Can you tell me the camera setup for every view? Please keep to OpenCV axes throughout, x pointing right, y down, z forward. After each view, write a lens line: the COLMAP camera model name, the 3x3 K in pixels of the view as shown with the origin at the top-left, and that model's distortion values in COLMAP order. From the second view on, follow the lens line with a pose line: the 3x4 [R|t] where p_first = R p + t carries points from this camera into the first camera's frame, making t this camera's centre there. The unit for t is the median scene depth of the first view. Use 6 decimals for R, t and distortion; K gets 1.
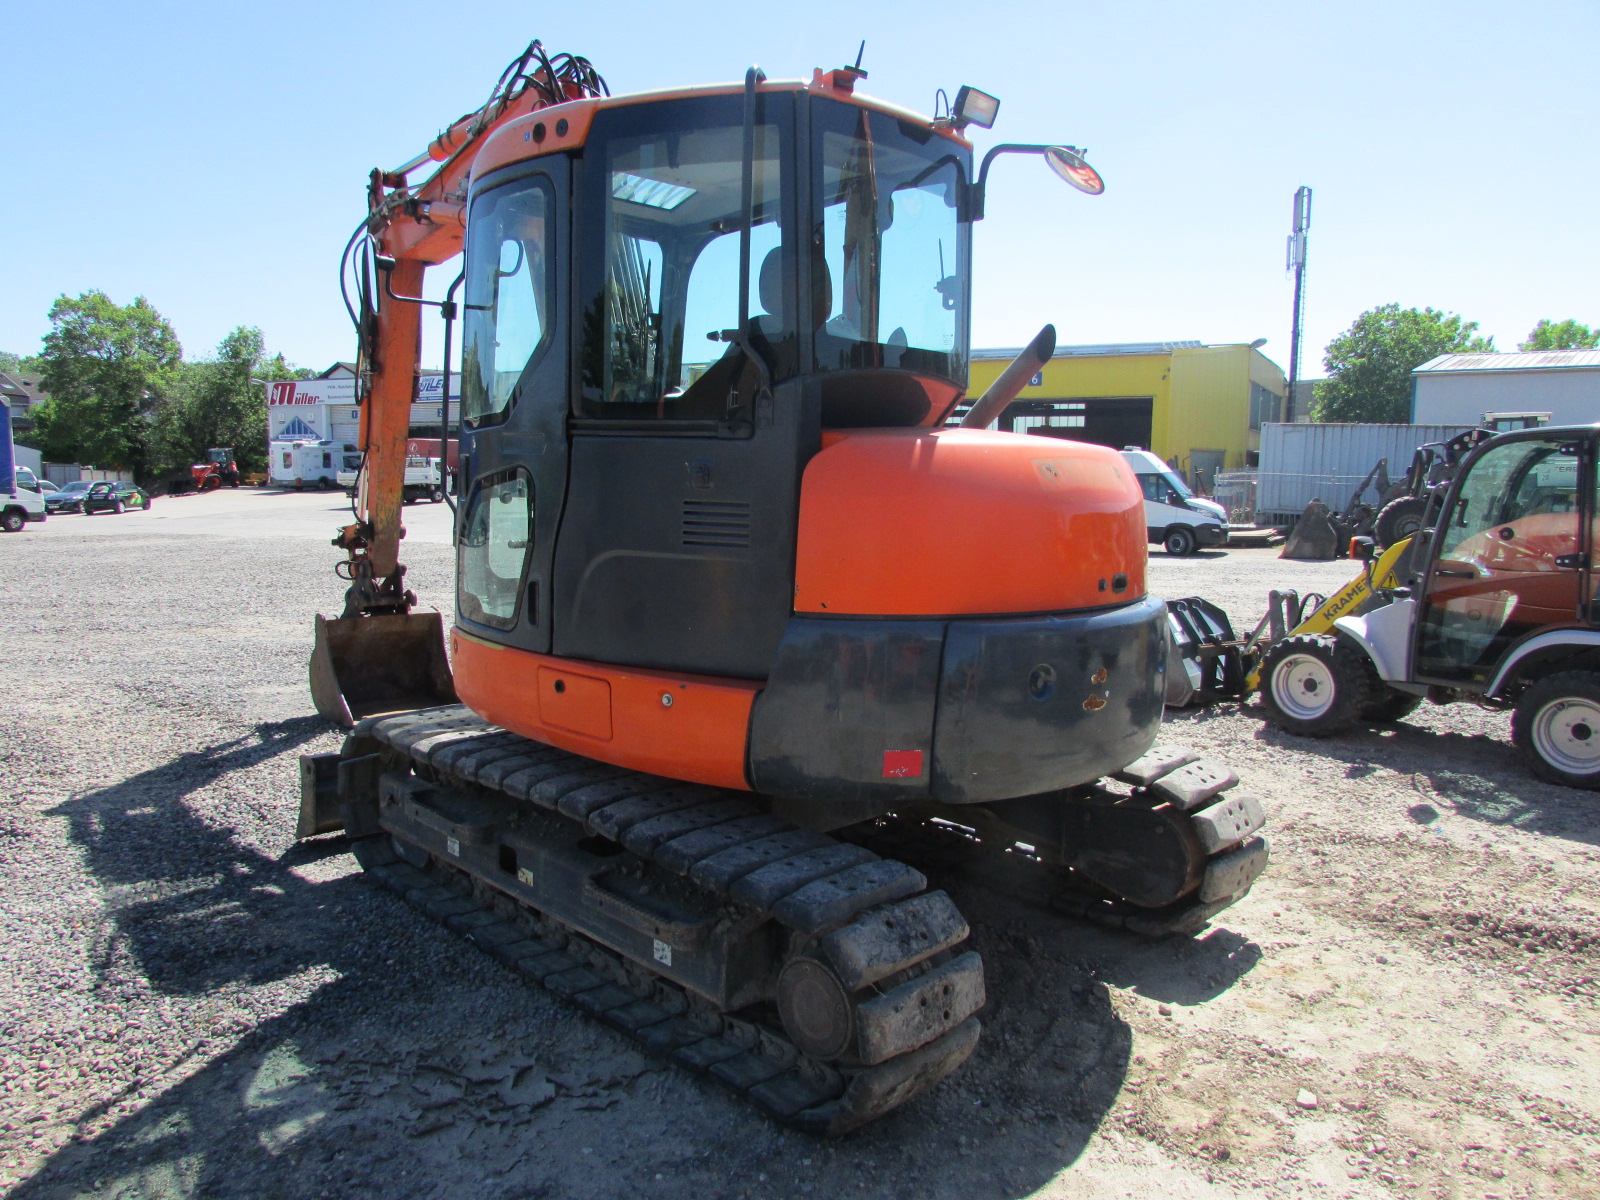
lens RADIAL K [[1152.3, 0, 791.6], [0, 1152.3, 601.1], [0, 0, 1]] dist [-0.032614, 0.000391]
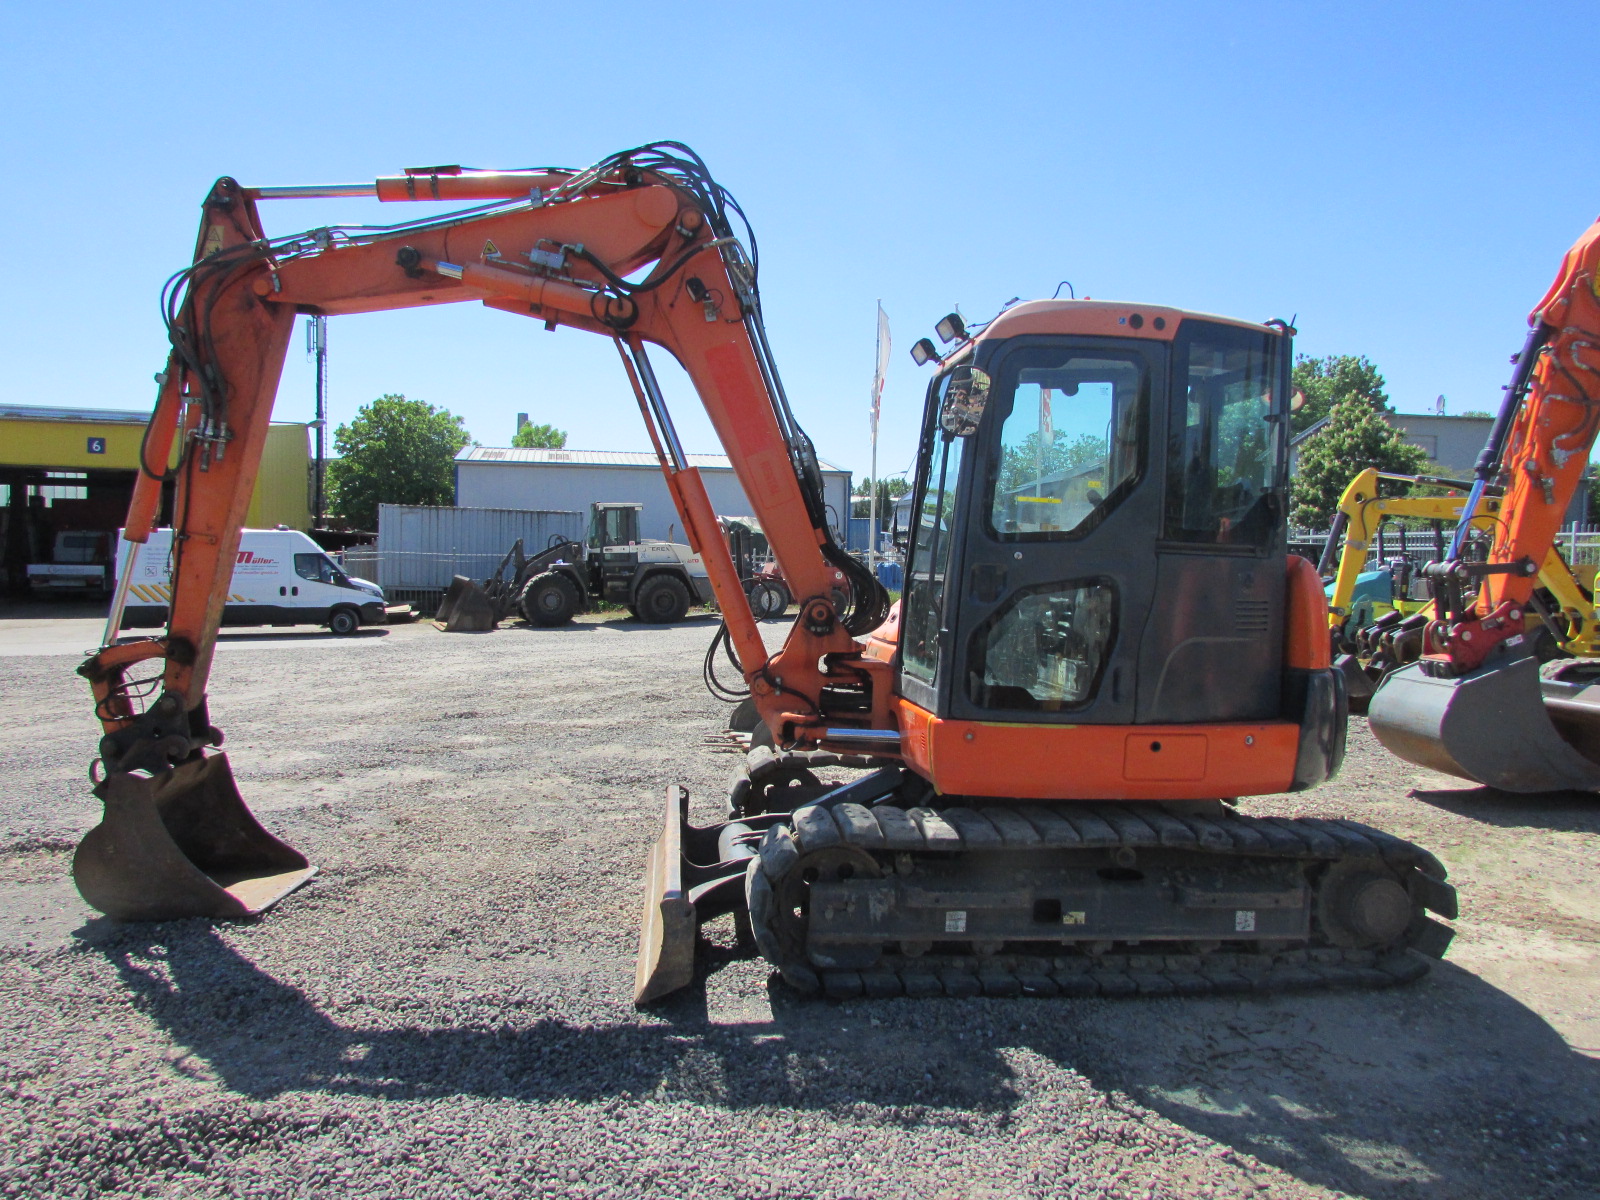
lens RADIAL K [[1152.3, 0, 791.6], [0, 1152.3, 601.1], [0, 0, 1]] dist [-0.032614, 0.000391]
pose [[0.644435, -0.033235, 0.763936, -0.130583], [0.082669, 0.996227, -0.026396, -0.007953], [-0.760177, 0.080164, 0.644751, 0.042544]]
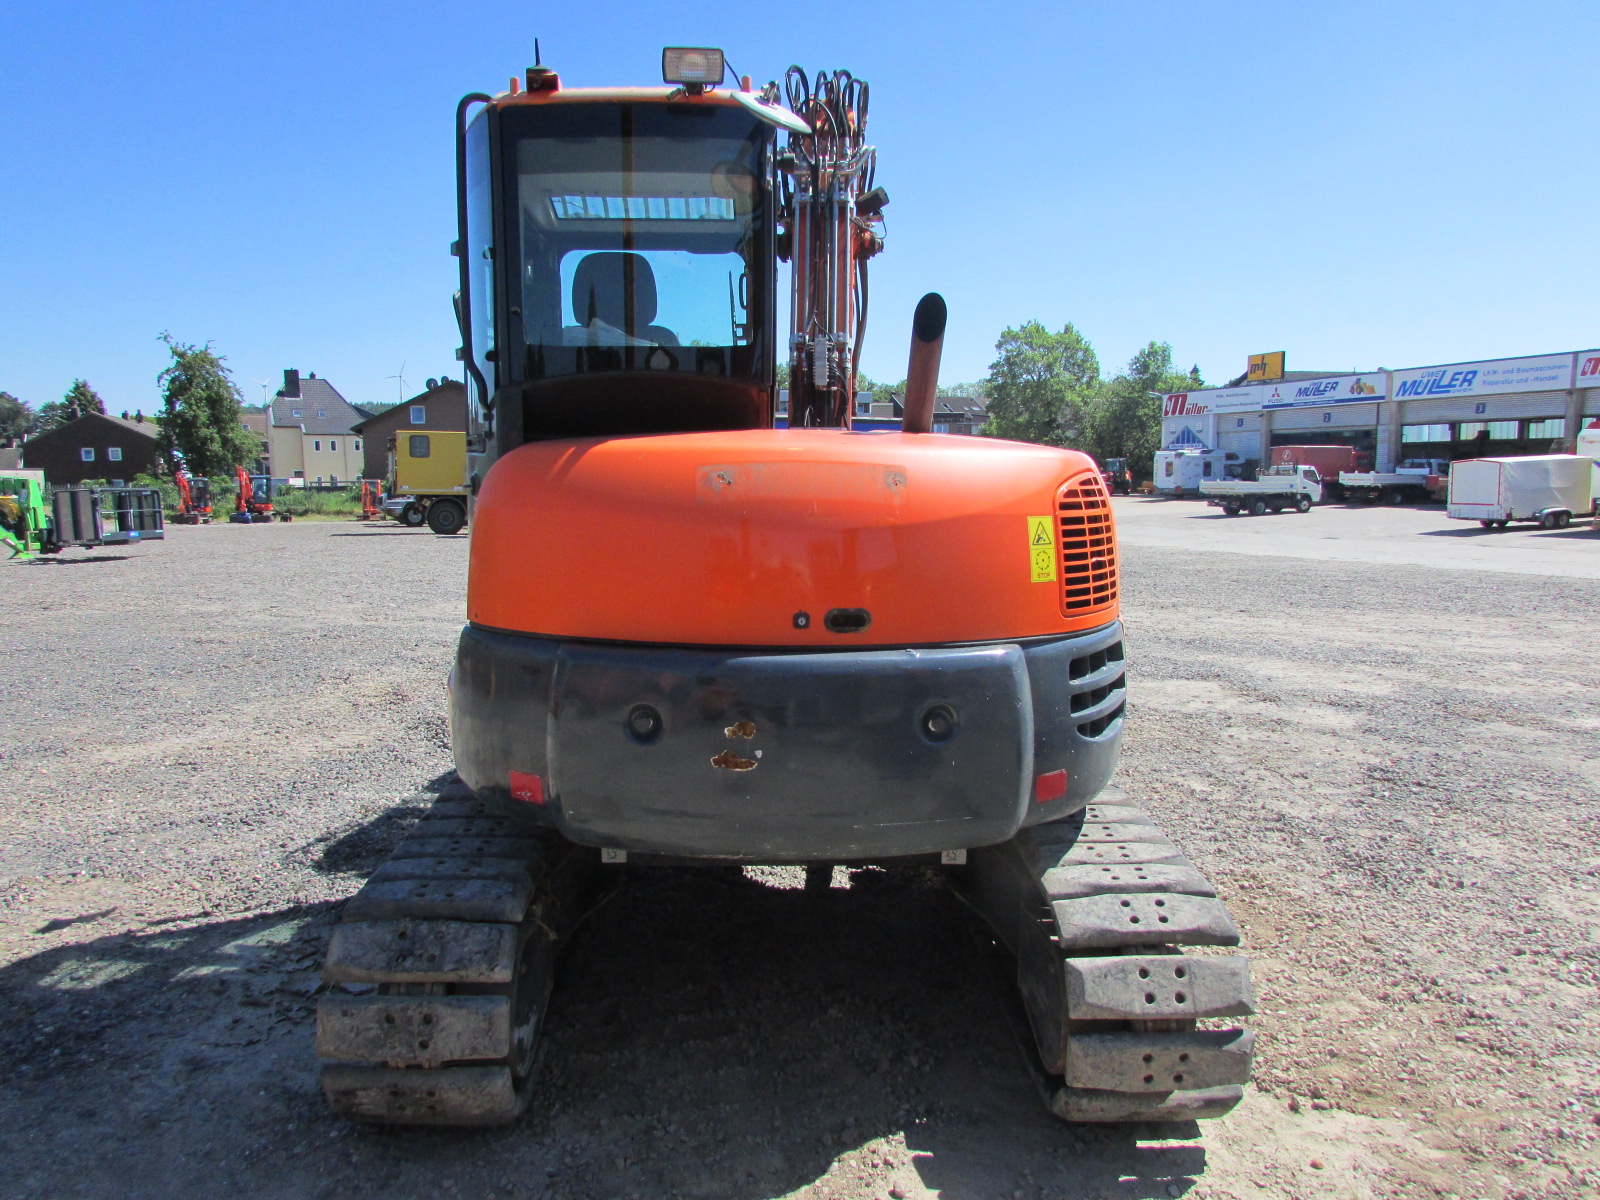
lens RADIAL K [[1147.2, 0, 795.6], [0, 1147.2, 608.8], [0, 0, 1]] dist [-0.023129, 0.002238]
pose [[0.716187, 0.071877, -0.694197, 0.072755], [-0.071956, 0.996986, 0.028992, -0.004098], [0.694189, 0.029187, 0.719201, 0.037364]]
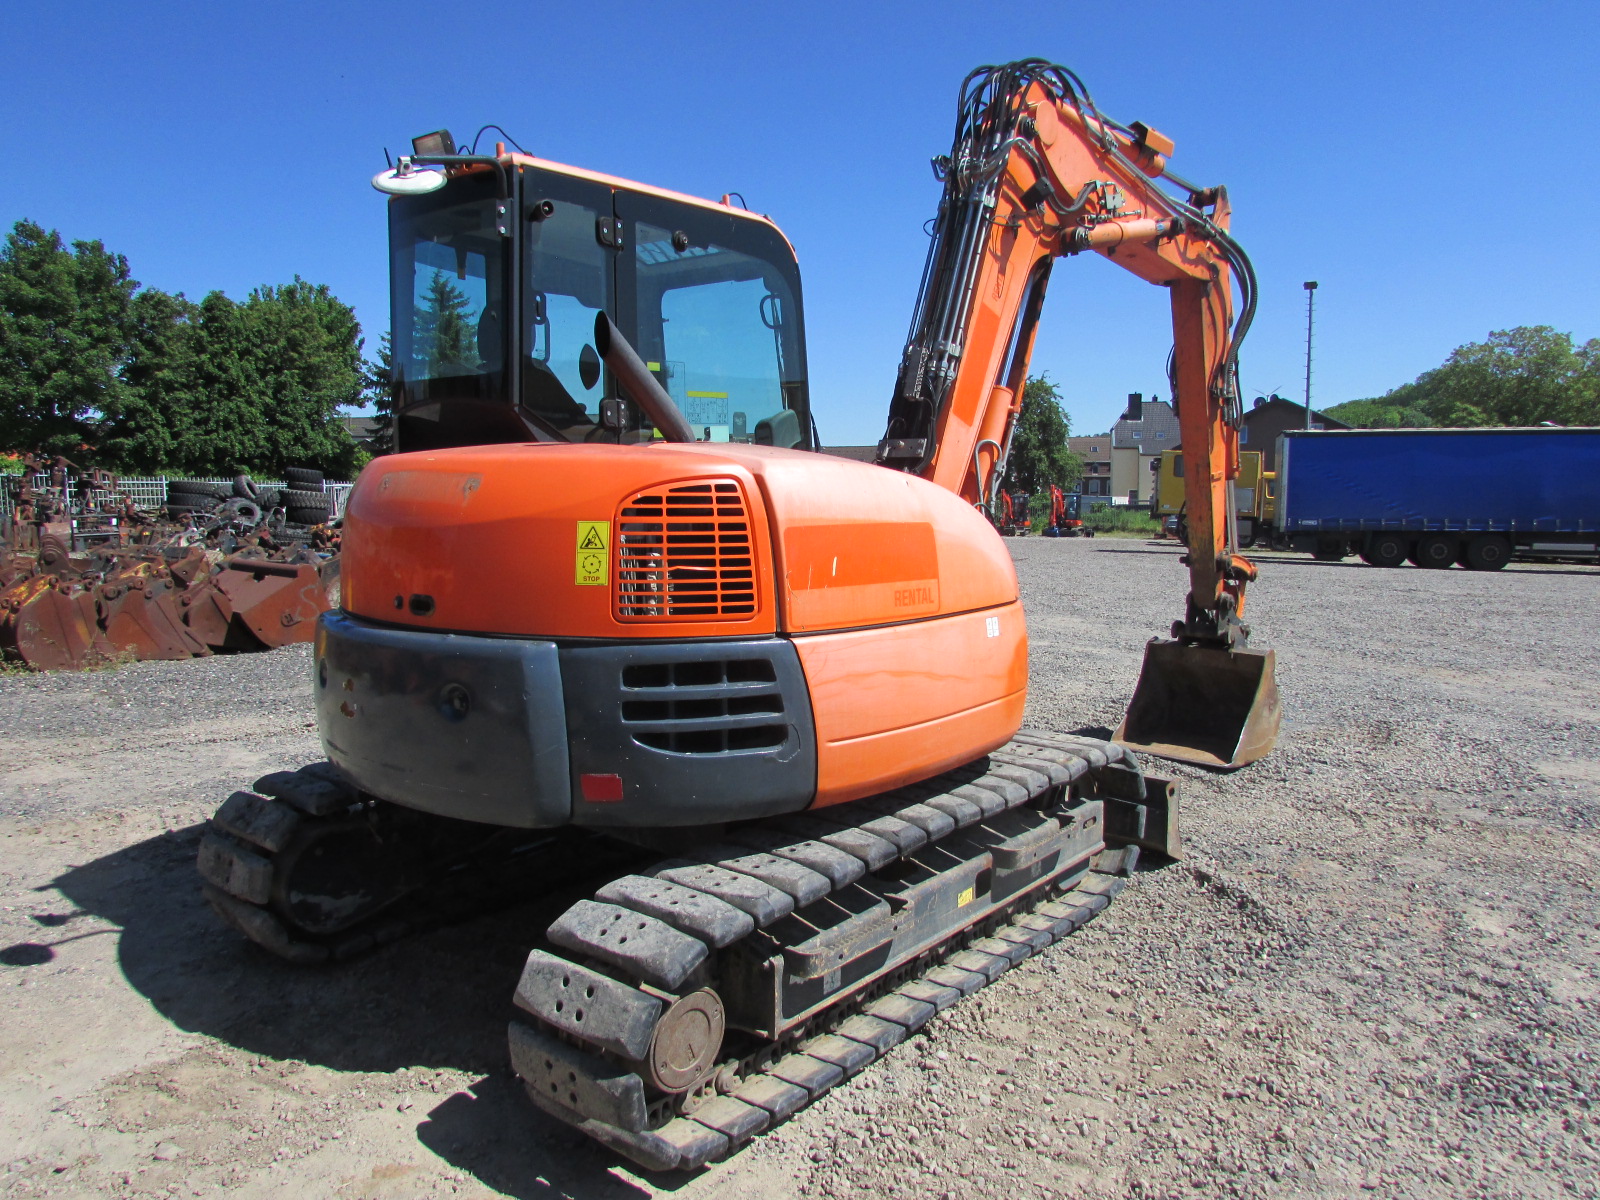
lens RADIAL K [[1152.3, 0, 791.6], [0, 1152.3, 601.1], [0, 0, 1]] dist [-0.032614, 0.000391]
pose [[0.078618, 0.087318, -0.993073, 0.110299], [-0.122867, 0.989411, 0.077269, -0.011464], [0.989304, 0.115942, 0.088514, 0.109661]]
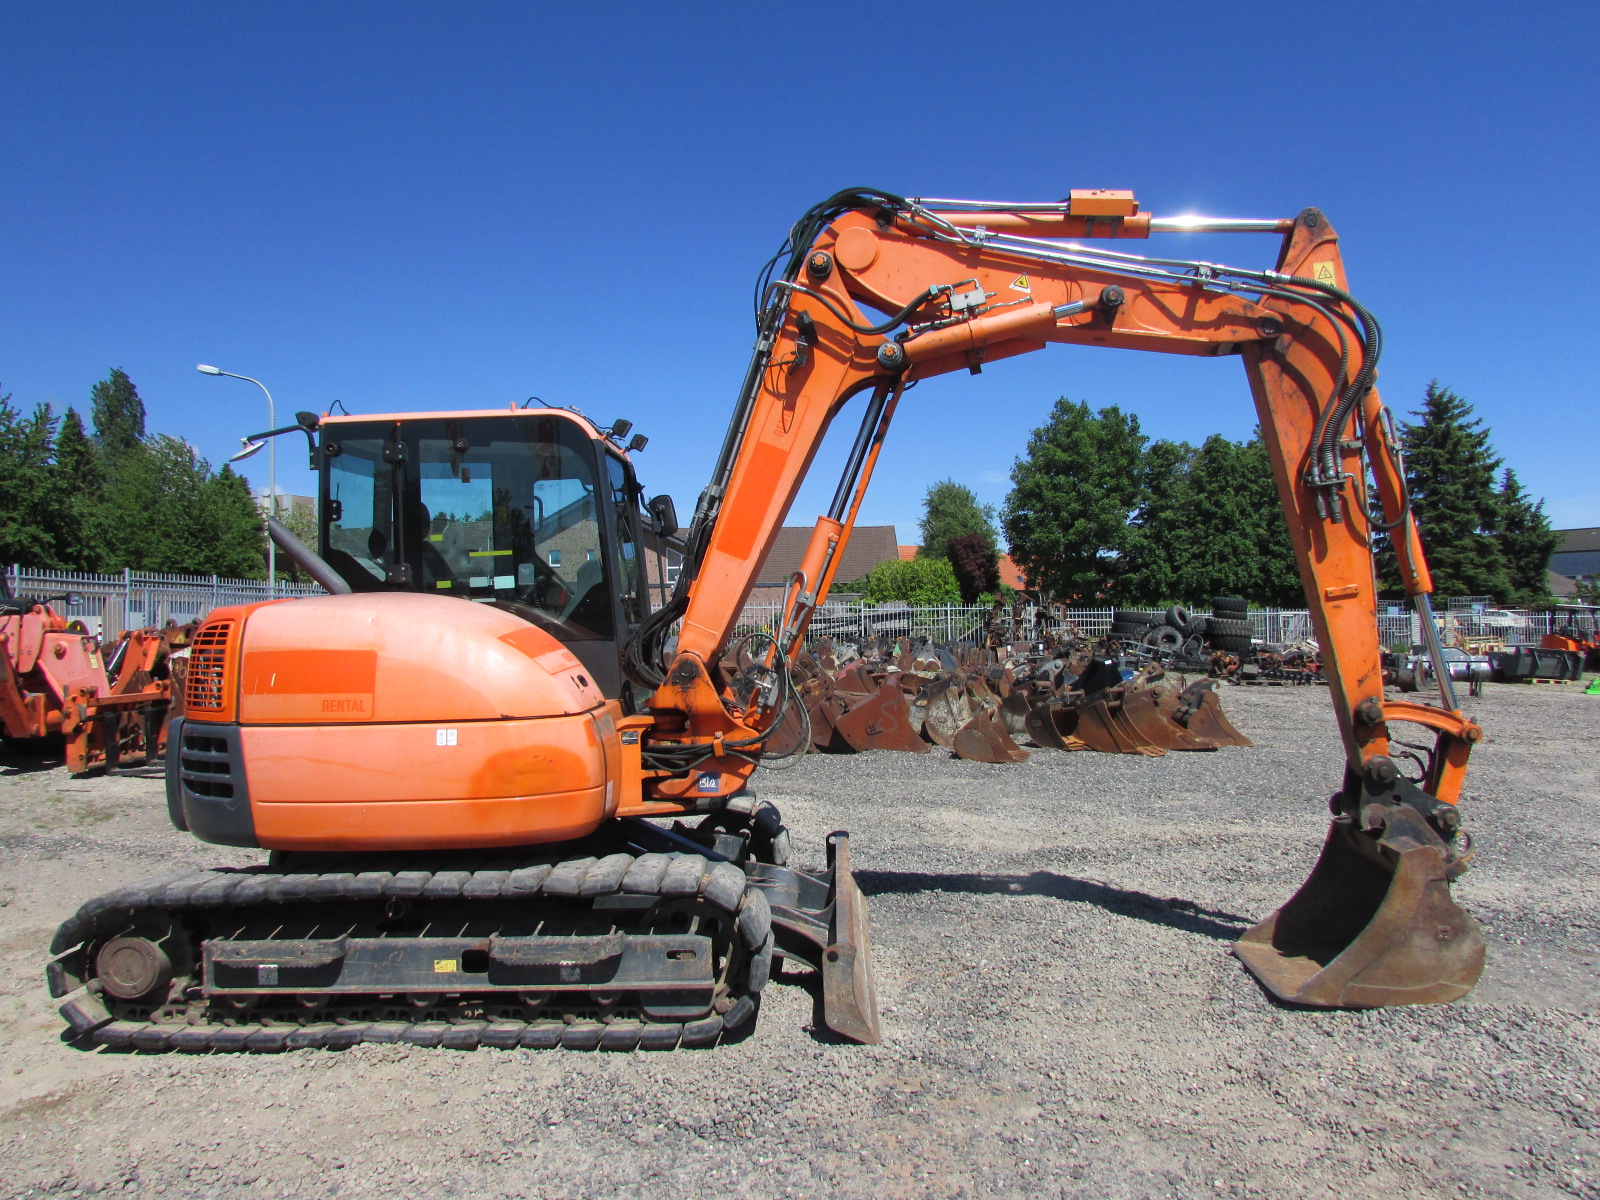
lens RADIAL K [[1147.2, 0, 795.6], [0, 1147.2, 608.8], [0, 0, 1]] dist [-0.023129, 0.002238]
pose [[-0.730756, -0.008458, -0.682587, 0.069769], [-0.077441, 0.994495, 0.070583, -0.027473], [0.678232, 0.104439, -0.727388, 0.239677]]
